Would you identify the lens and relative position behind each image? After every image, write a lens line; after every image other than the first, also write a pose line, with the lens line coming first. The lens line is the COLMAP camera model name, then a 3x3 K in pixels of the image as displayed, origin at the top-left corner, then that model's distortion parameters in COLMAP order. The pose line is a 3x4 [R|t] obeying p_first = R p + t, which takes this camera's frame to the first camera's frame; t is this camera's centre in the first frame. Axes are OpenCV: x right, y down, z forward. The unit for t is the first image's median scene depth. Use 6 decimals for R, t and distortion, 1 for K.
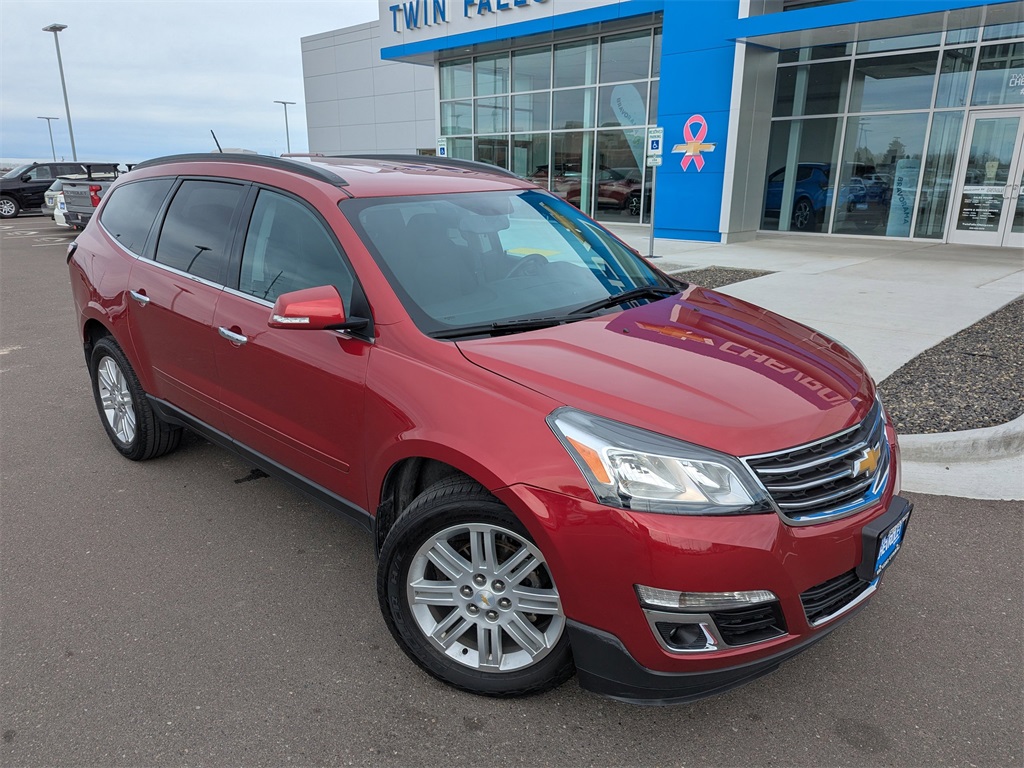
lens RADIAL K [[711.9, 0, 500.9], [0, 711.9, 384.2], [0, 0, 1]] dist [0.052300, -0.042957]
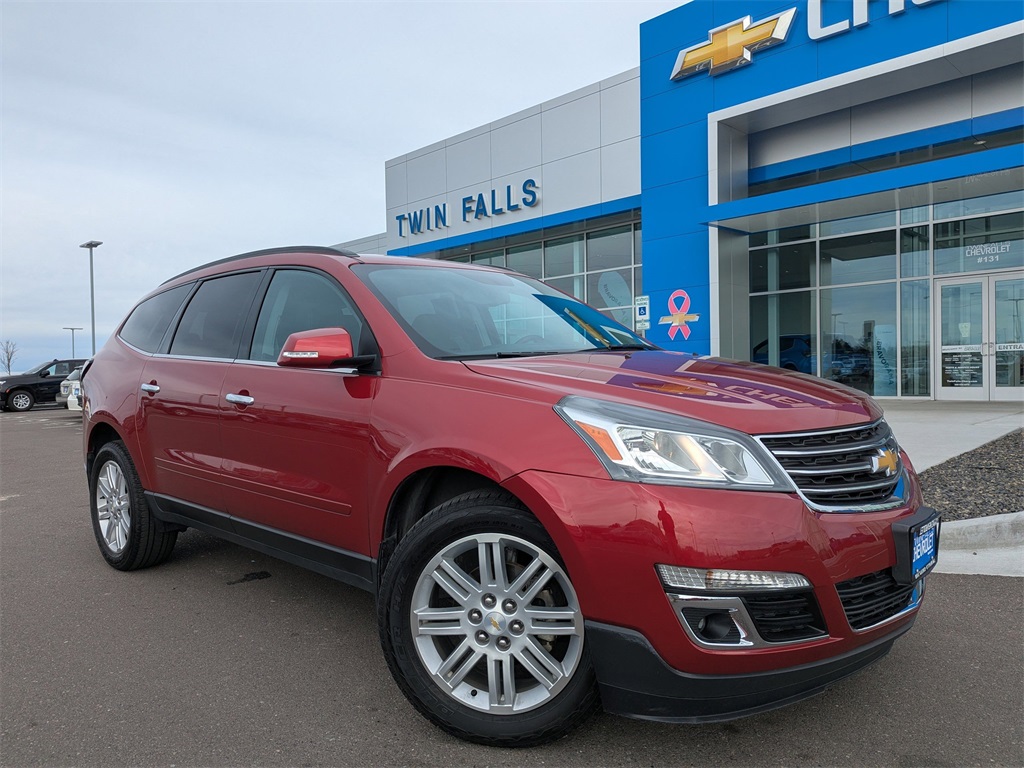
lens RADIAL K [[708.3, 0, 497.8], [0, 708.3, 383.3], [0, 0, 1]] dist [0.064249, -0.056243]
pose [[0.999770, -0.021435, -0.000762, -0.005992], [0.020474, 0.964321, -0.263941, 0.125792], [0.006392, 0.263865, 0.964538, 0.015626]]
